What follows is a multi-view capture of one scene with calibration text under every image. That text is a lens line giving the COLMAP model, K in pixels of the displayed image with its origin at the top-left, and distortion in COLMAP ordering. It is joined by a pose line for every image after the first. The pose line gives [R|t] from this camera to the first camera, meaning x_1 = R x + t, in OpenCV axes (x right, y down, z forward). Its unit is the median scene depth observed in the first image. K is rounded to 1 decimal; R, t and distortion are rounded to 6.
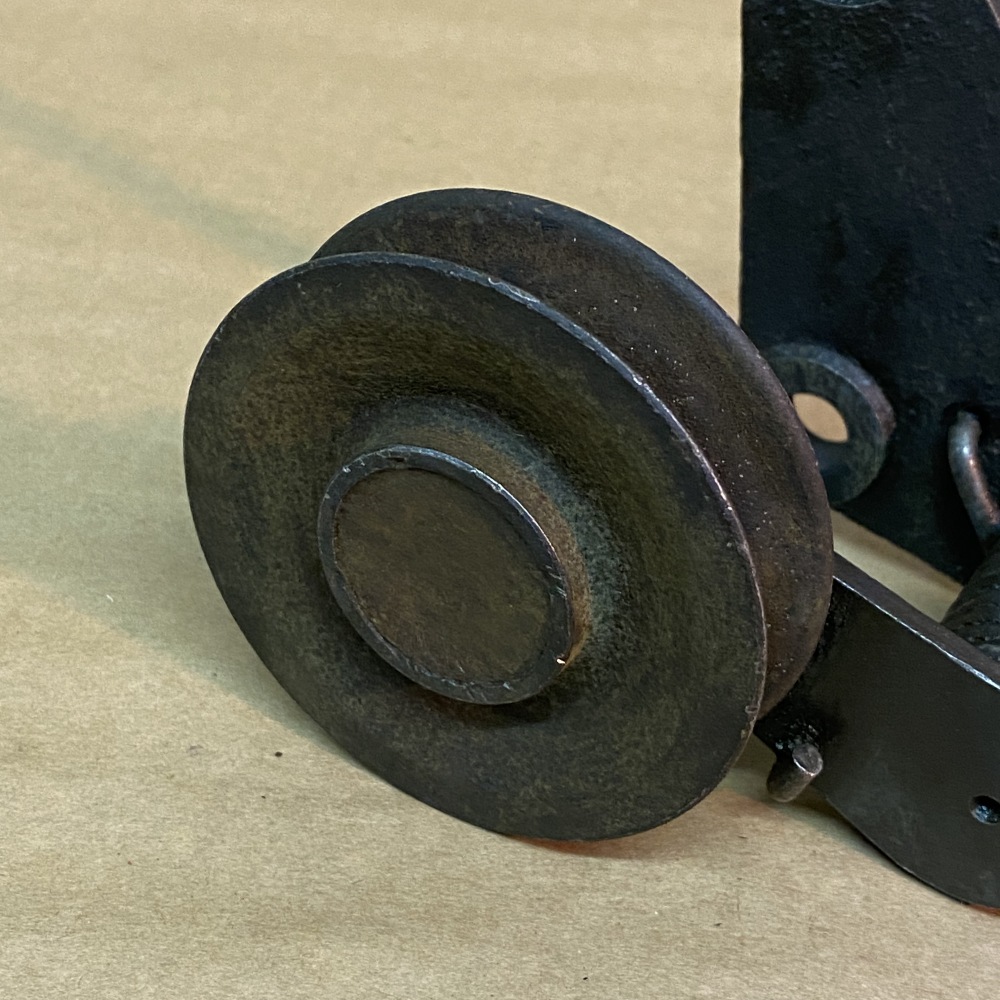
lens RADIAL K [[1875.0, 0, 494.7], [0, 1875.0, 502.6], [0, 0, 1]] dist [0.153723, 0.000000]
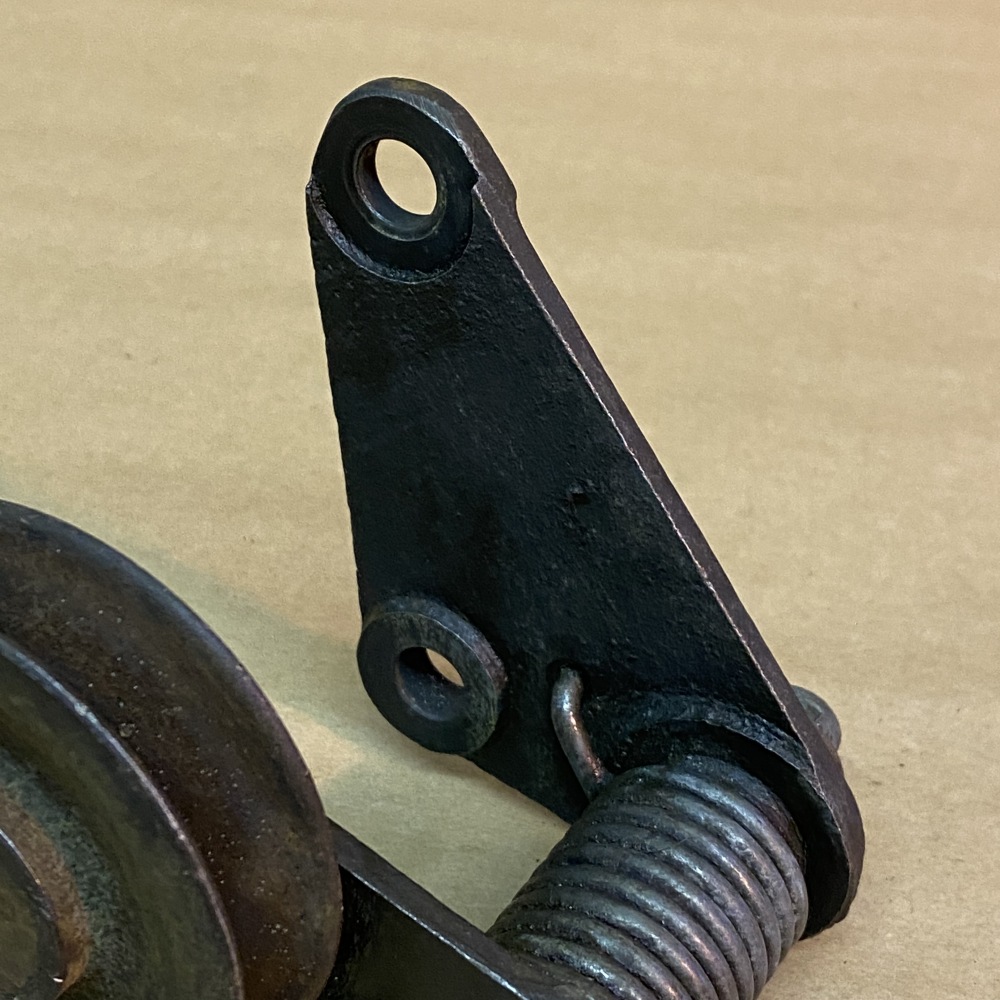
lens RADIAL K [[1875.0, 0, 501.2], [0, 1875.0, 503.0], [0, 0, 1]] dist [0.153723, 0.000000]
pose [[0.999447, -0.021881, -0.025036, 0.290403], [0.020866, 0.998977, -0.040117, -0.115895], [0.025888, 0.039573, 0.998881, 0.010967]]
